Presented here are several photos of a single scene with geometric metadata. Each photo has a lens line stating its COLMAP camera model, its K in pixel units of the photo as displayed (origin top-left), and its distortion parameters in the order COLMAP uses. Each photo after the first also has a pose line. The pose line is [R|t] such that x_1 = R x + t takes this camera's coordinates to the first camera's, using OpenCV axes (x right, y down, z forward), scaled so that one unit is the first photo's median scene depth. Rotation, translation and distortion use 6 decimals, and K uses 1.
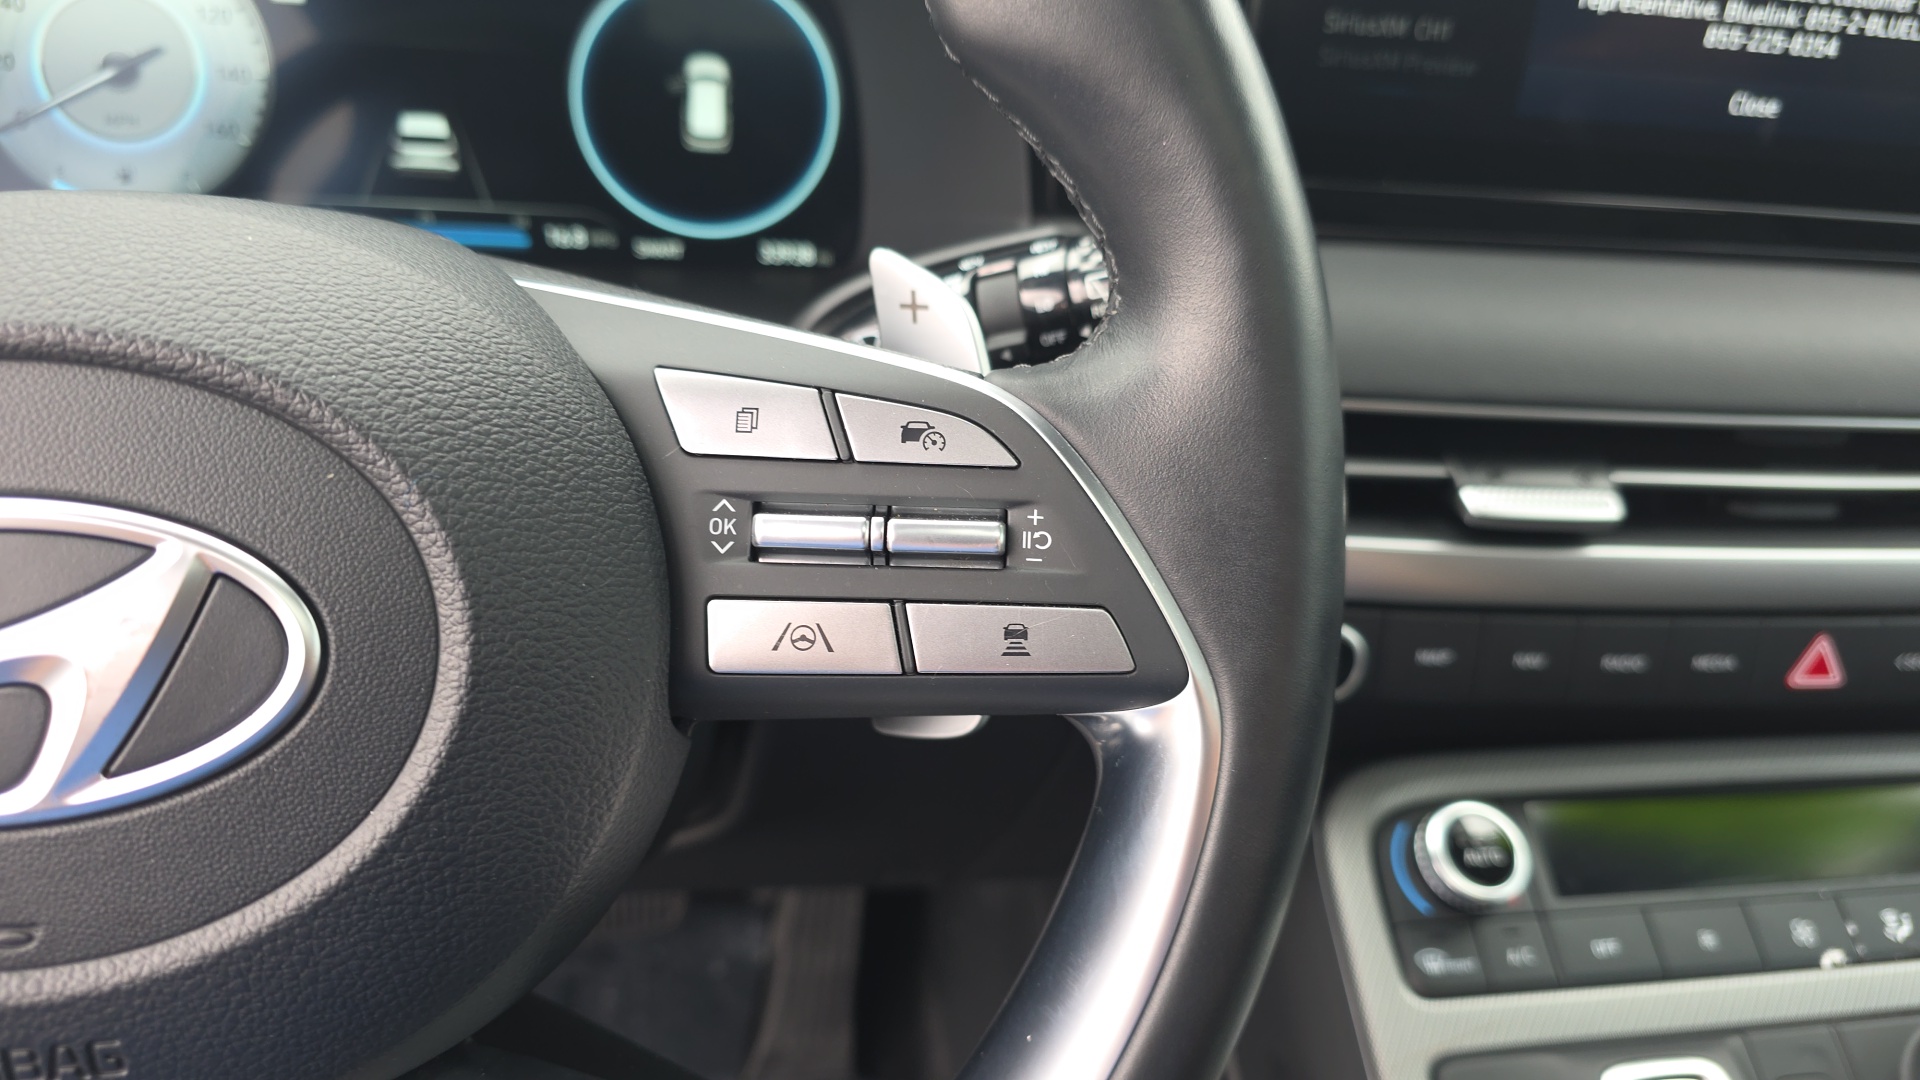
lens RADIAL K [[1362.9, 0, 954.4], [0, 1362.9, 538.0], [0, 0, 1]] dist [0.050633, -0.094582]
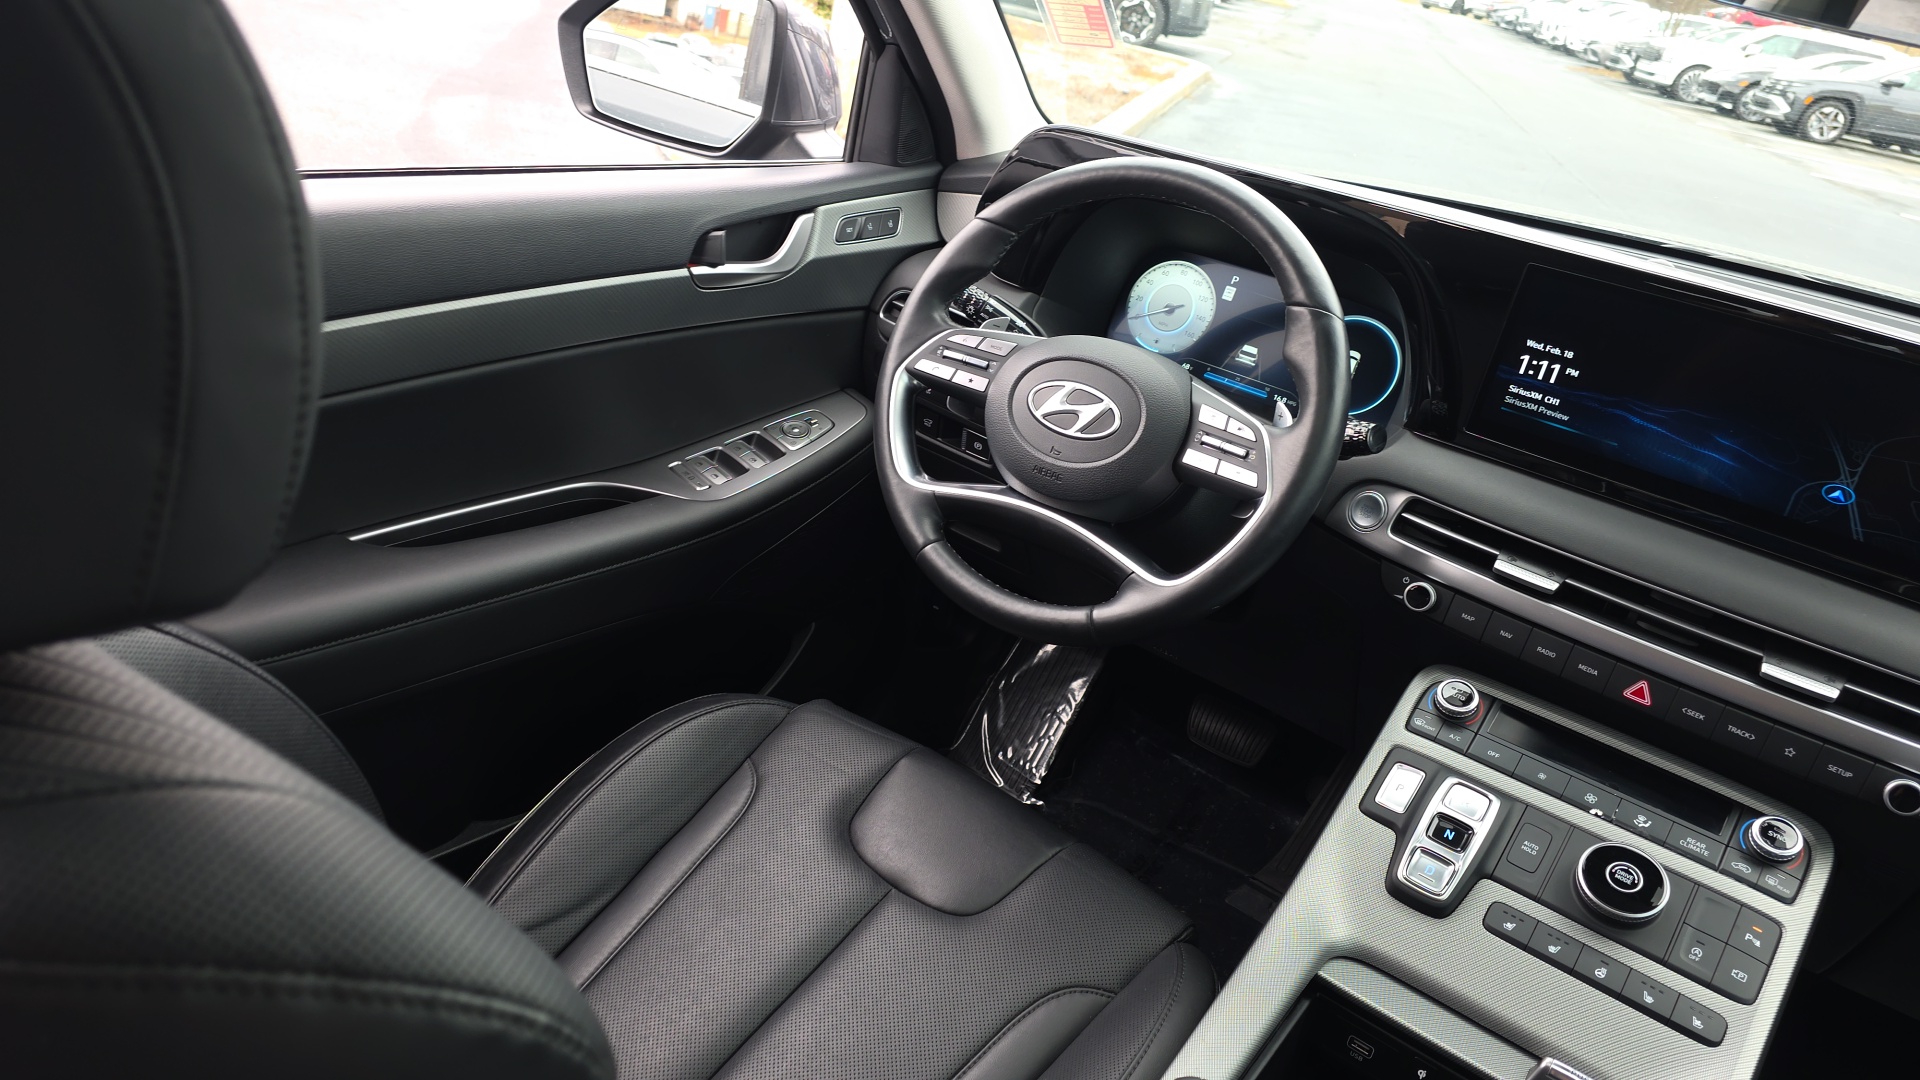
lens RADIAL K [[1286.6, 0, 944.7], [0, 1286.6, 548.5], [0, 0, 1]] dist [0.070702, -0.075454]
pose [[0.692771, 0.333243, -0.639545, 1.585630], [-0.421504, 0.906688, 0.015857, 0.461702], [0.585152, 0.258586, 0.768590, -2.048891]]
